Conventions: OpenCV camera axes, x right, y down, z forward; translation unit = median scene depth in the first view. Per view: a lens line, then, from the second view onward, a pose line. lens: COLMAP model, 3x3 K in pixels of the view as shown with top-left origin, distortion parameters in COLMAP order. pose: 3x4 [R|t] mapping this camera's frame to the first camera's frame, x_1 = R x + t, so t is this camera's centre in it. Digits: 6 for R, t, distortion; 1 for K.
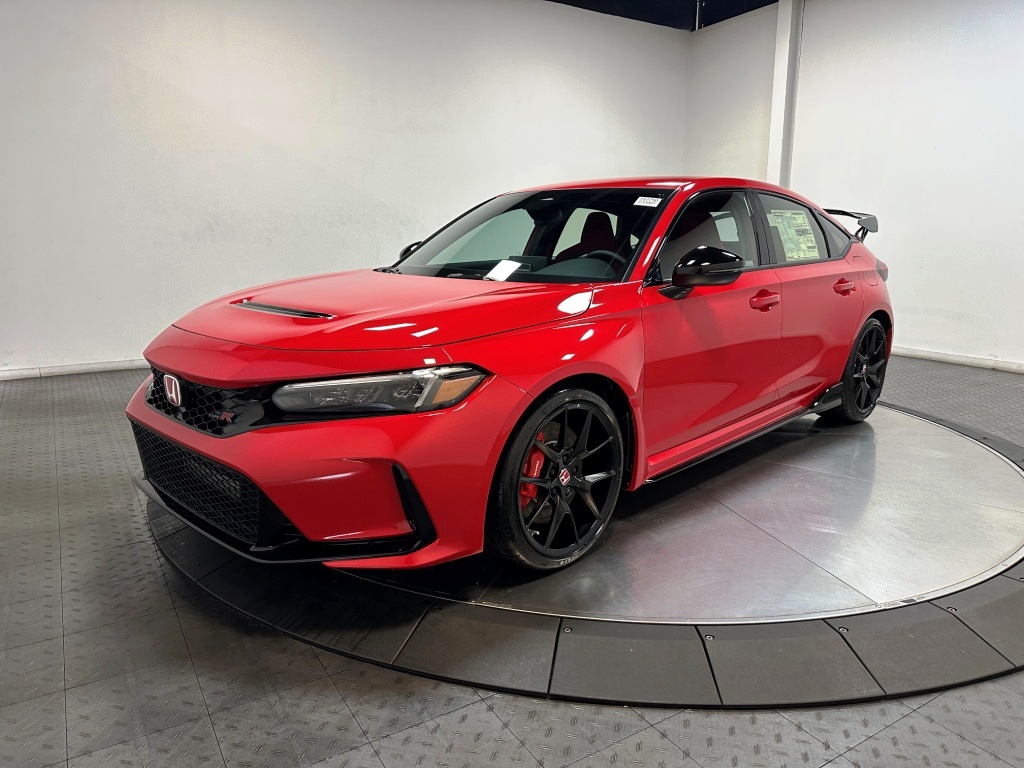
lens RADIAL K [[719.9, 0, 512.0], [0, 719.9, 384.0], [0, 0, 1]] dist [0.024796, -0.027823]
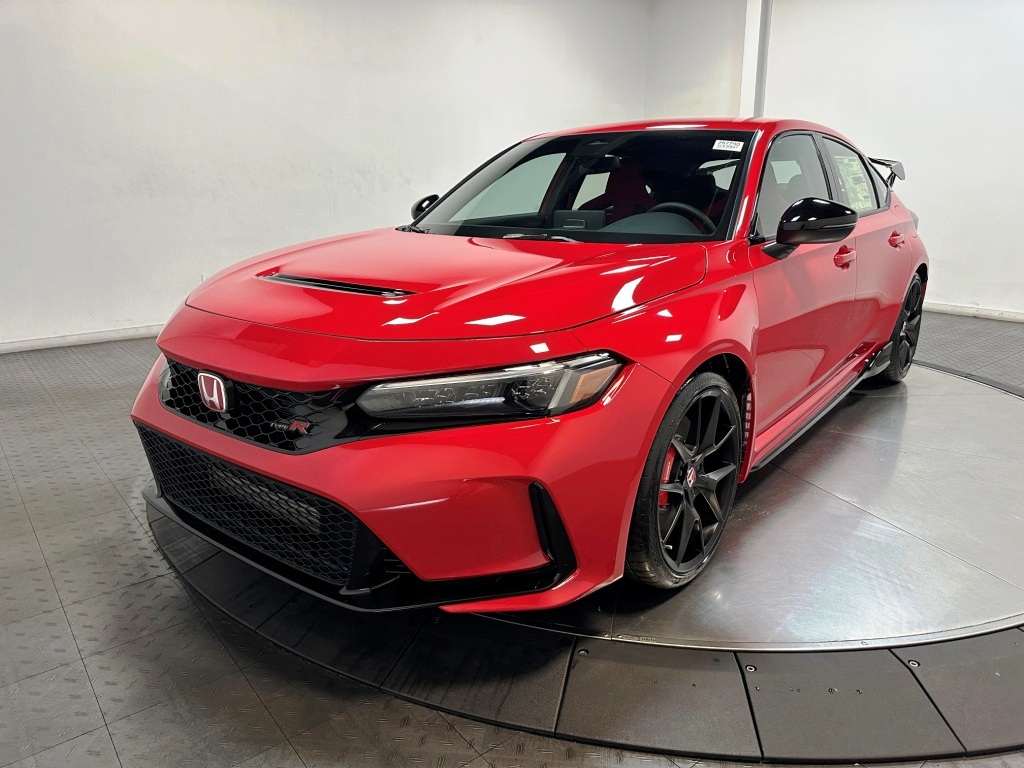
lens RADIAL K [[719.9, 0, 512.0], [0, 719.9, 384.0], [0, 0, 1]] dist [0.024796, -0.027823]
pose [[0.992907, -0.039458, 0.112155, -0.224468], [0.032097, 0.997256, 0.066704, -0.040364], [-0.114479, -0.062631, 0.991449, 0.182945]]
